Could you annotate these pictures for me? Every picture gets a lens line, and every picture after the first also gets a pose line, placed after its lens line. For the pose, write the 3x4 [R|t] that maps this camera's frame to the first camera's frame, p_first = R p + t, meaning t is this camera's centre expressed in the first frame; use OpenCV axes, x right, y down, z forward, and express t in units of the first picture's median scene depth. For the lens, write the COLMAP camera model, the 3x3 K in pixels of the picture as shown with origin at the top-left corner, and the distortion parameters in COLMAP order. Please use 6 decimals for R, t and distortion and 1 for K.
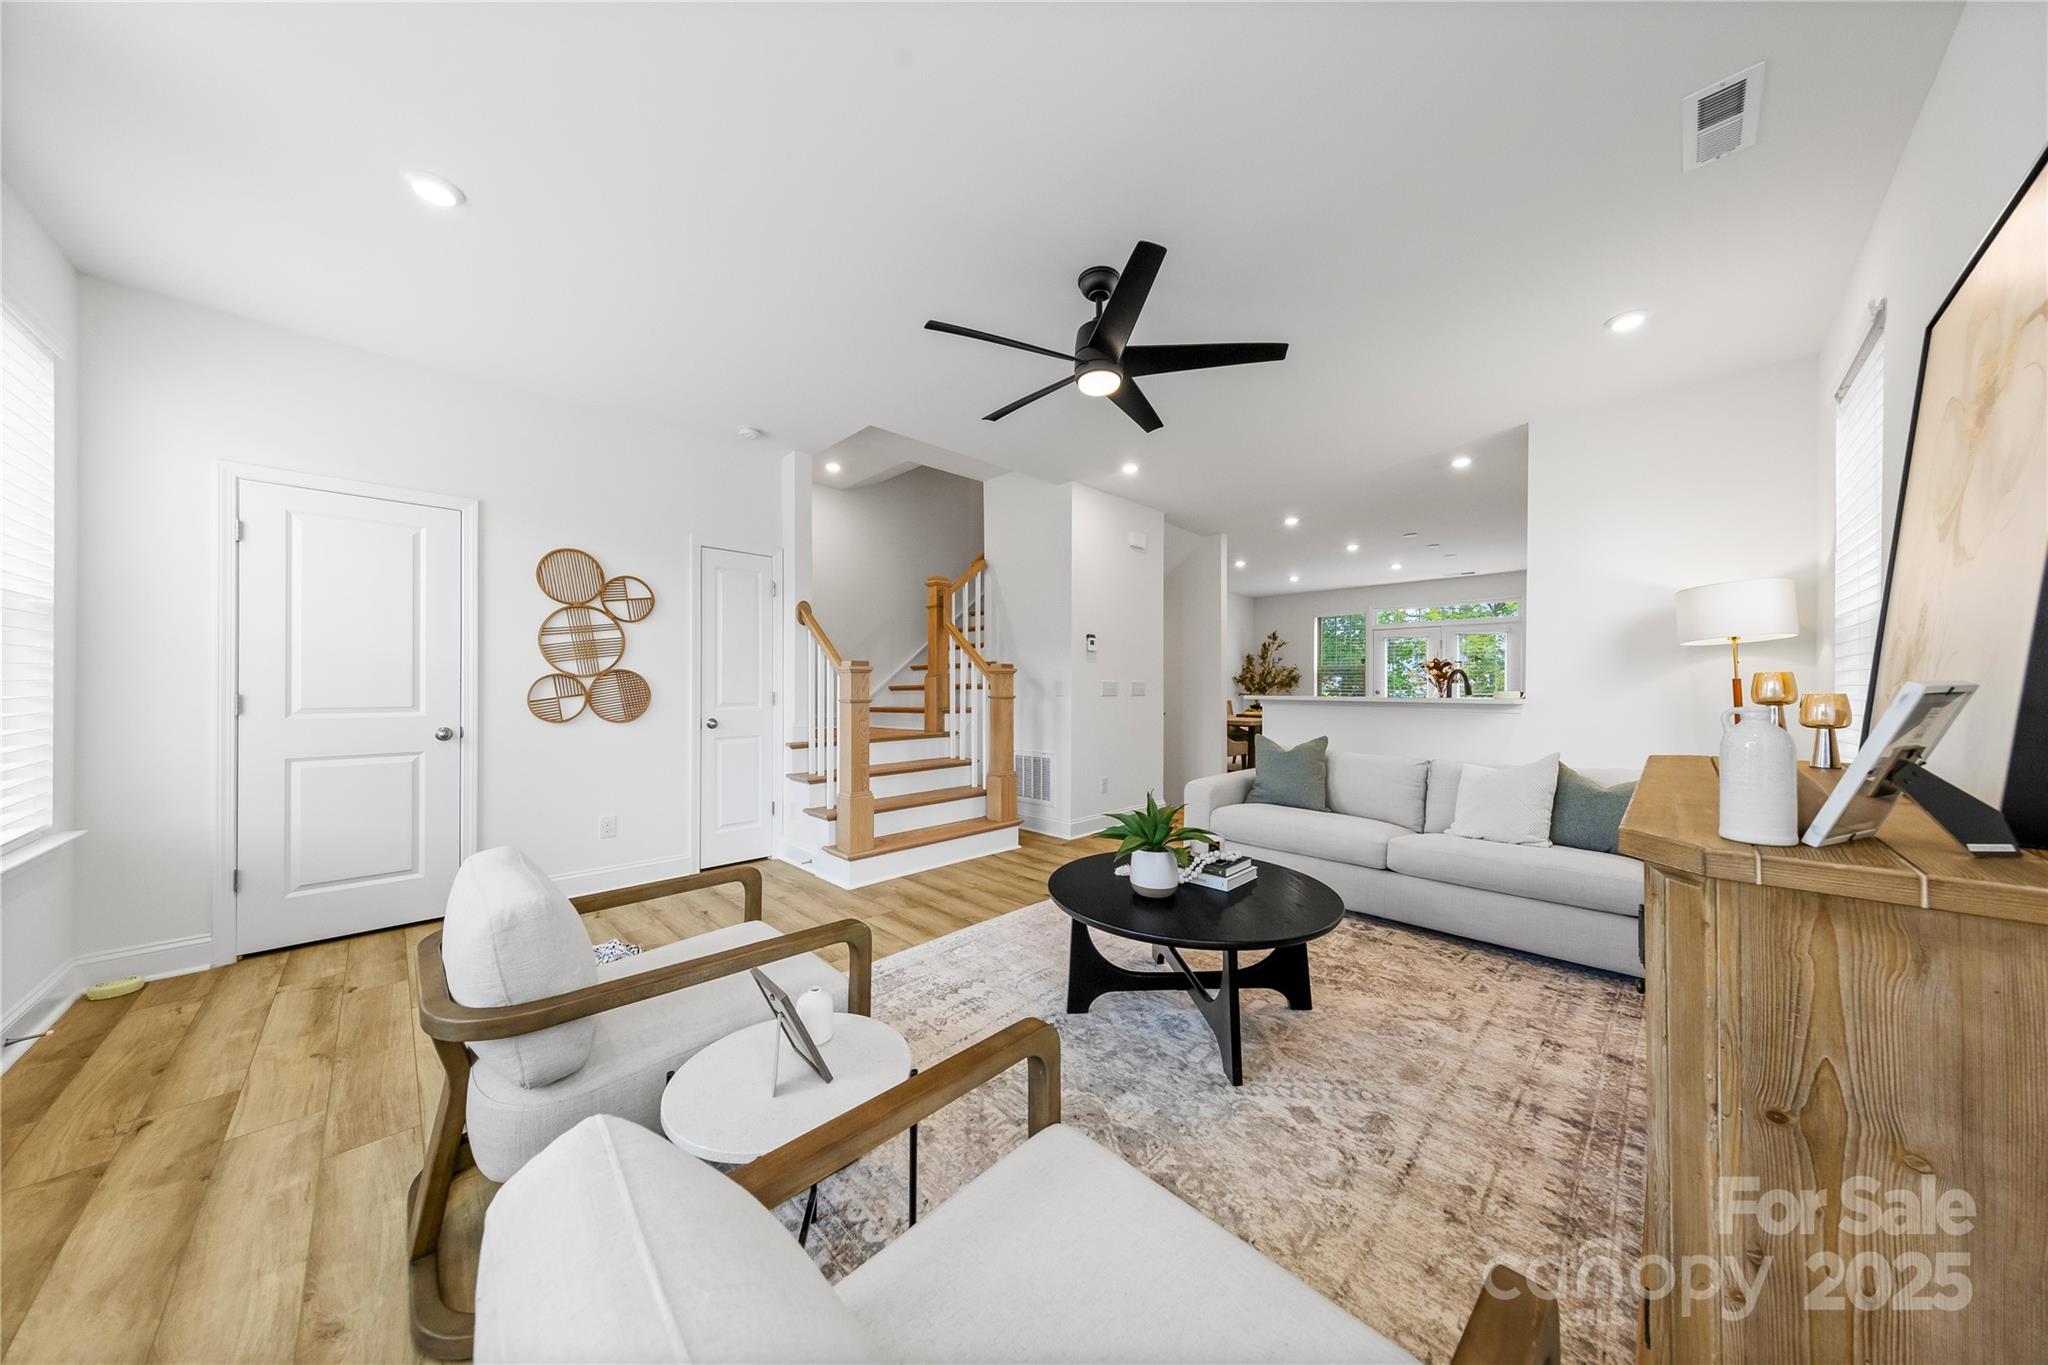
lens RADIAL K [[638.9, 0, 1027.7], [0, 638.9, 686.3], [0, 0, 1]] dist [0.003114, 0.000060]
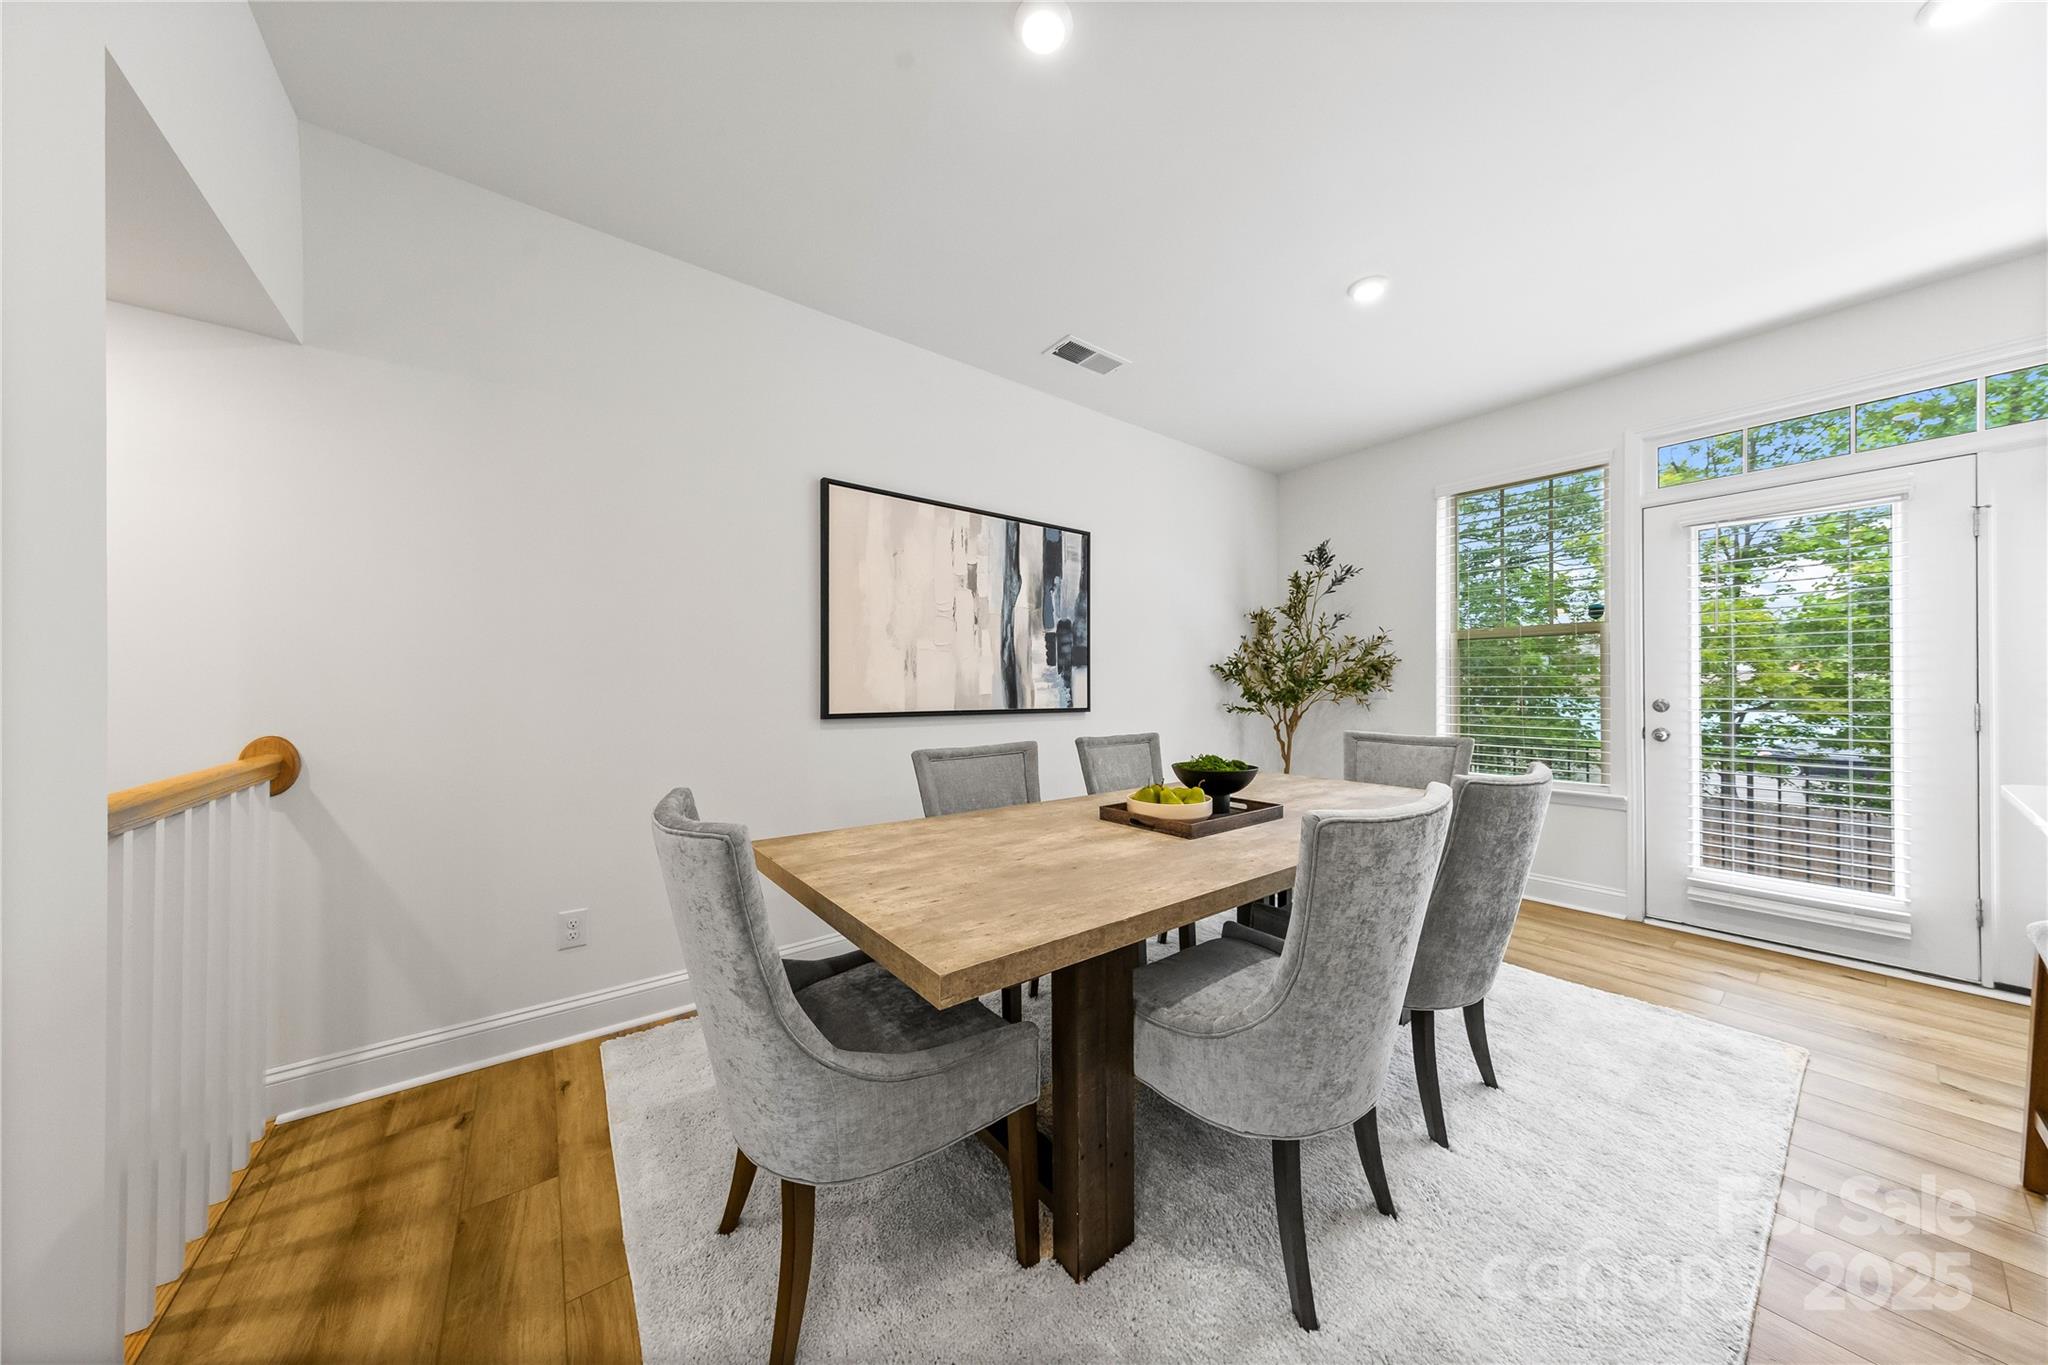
lens RADIAL K [[638.9, 0, 1023.2], [0, 638.9, 691.3], [0, 0, 1]] dist [0.003114, 0.000060]
pose [[0.990575, -0.003808, -0.136917, 0.824122], [0.004017, 0.999991, 0.001253, 0.002996], [0.136911, -0.001792, 0.990582, 1.892685]]
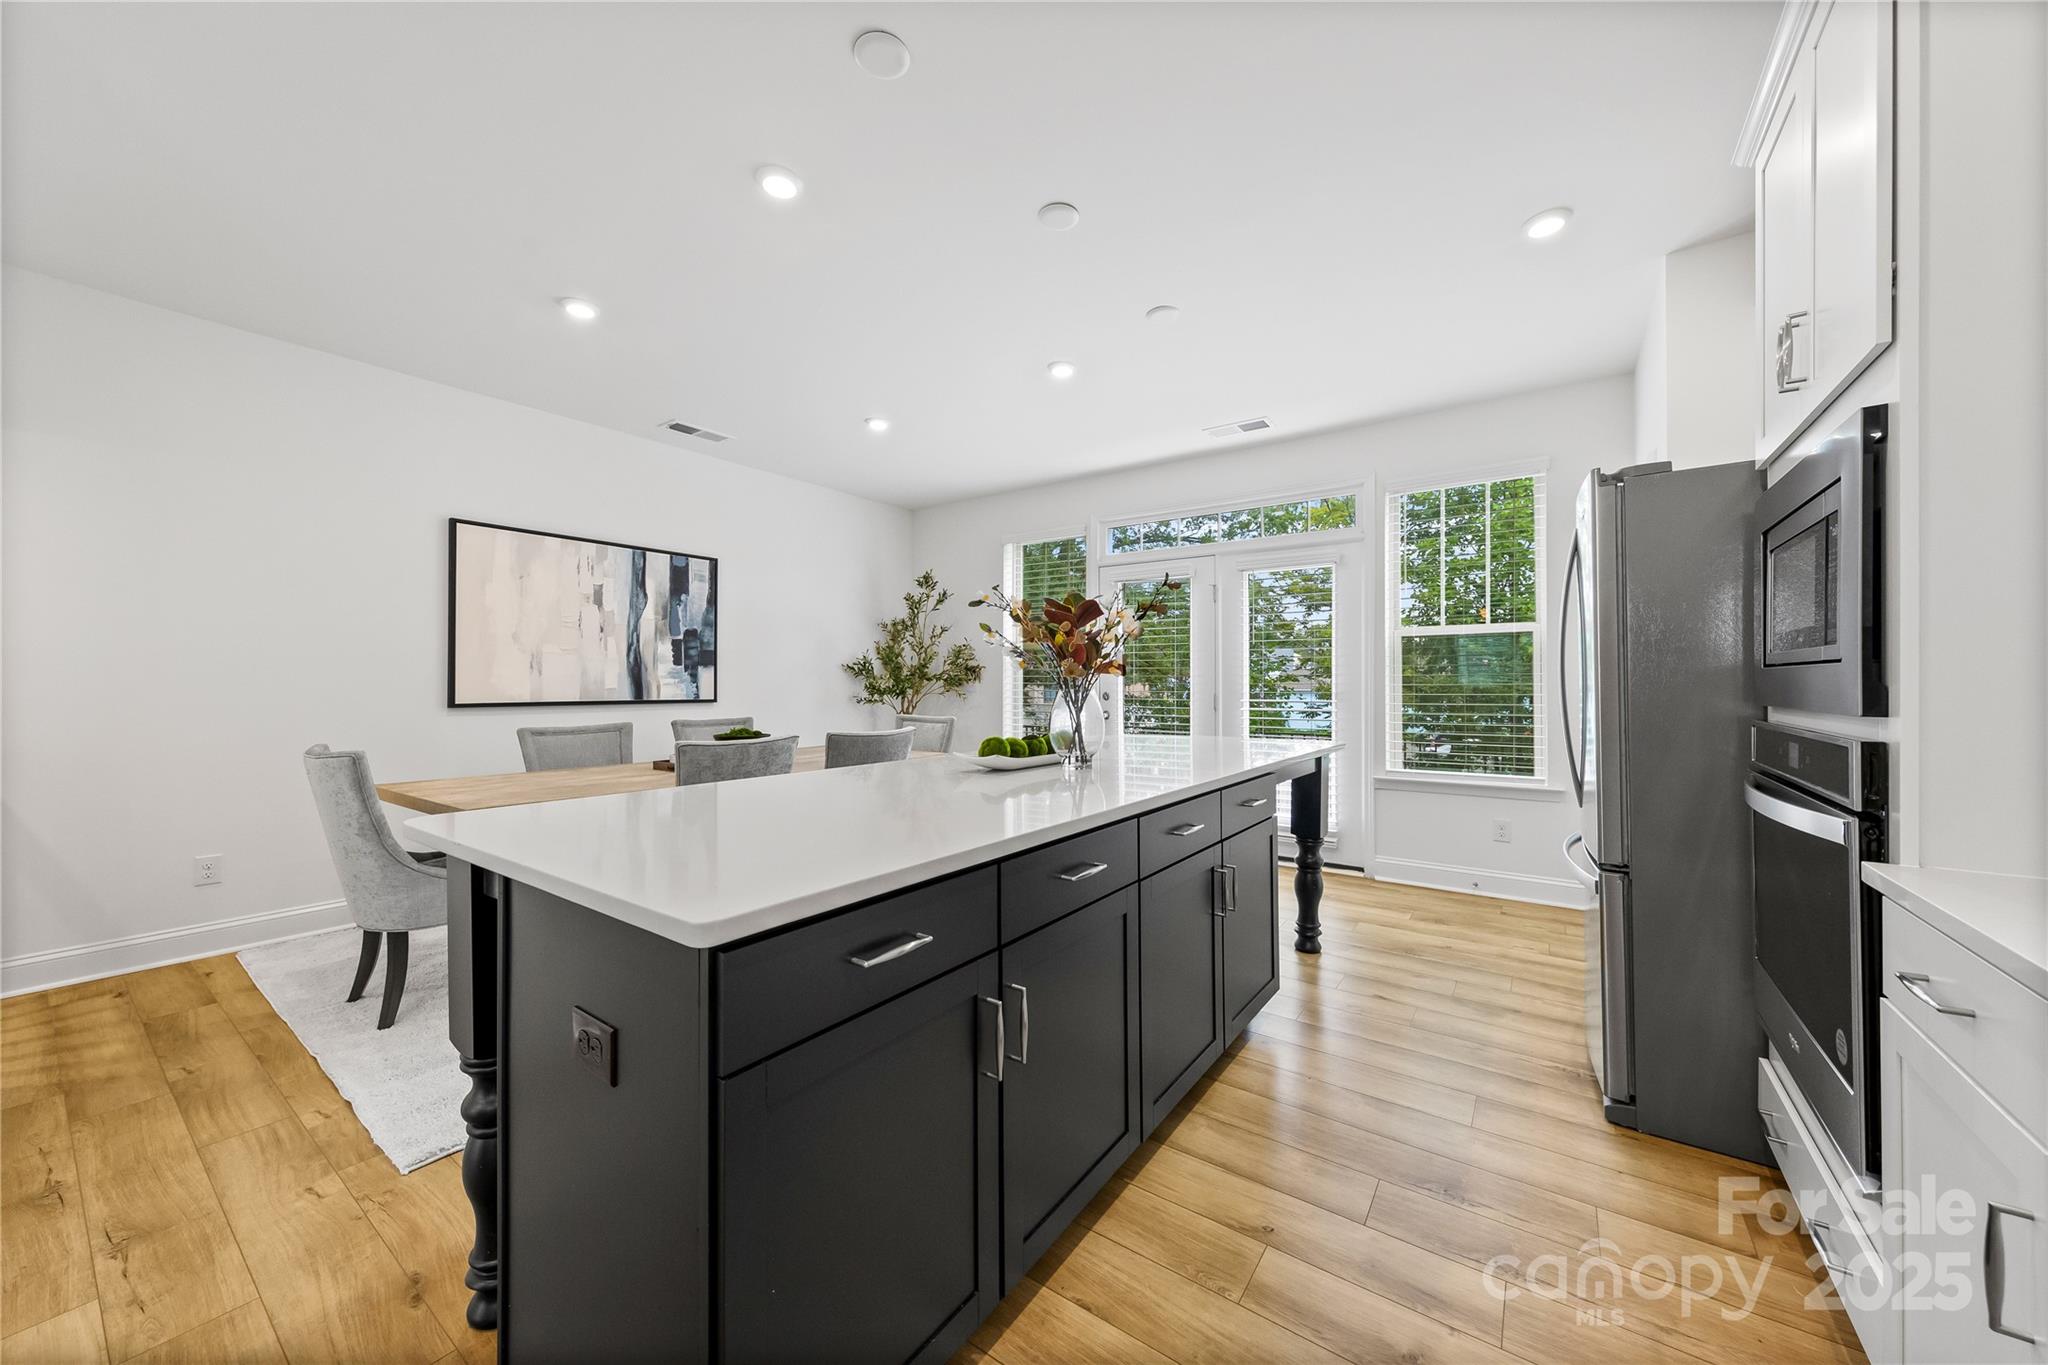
lens RADIAL K [[730.7, 0, 1035.4], [0, 730.7, 683.9], [0, 0, 1]] dist [0.002243, -0.000926]
pose [[0.985112, -0.000942, 0.171910, 1.164647], [0.000796, 0.999999, 0.000918, -0.000196], [-0.171910, -0.000767, 0.985112, 1.374199]]
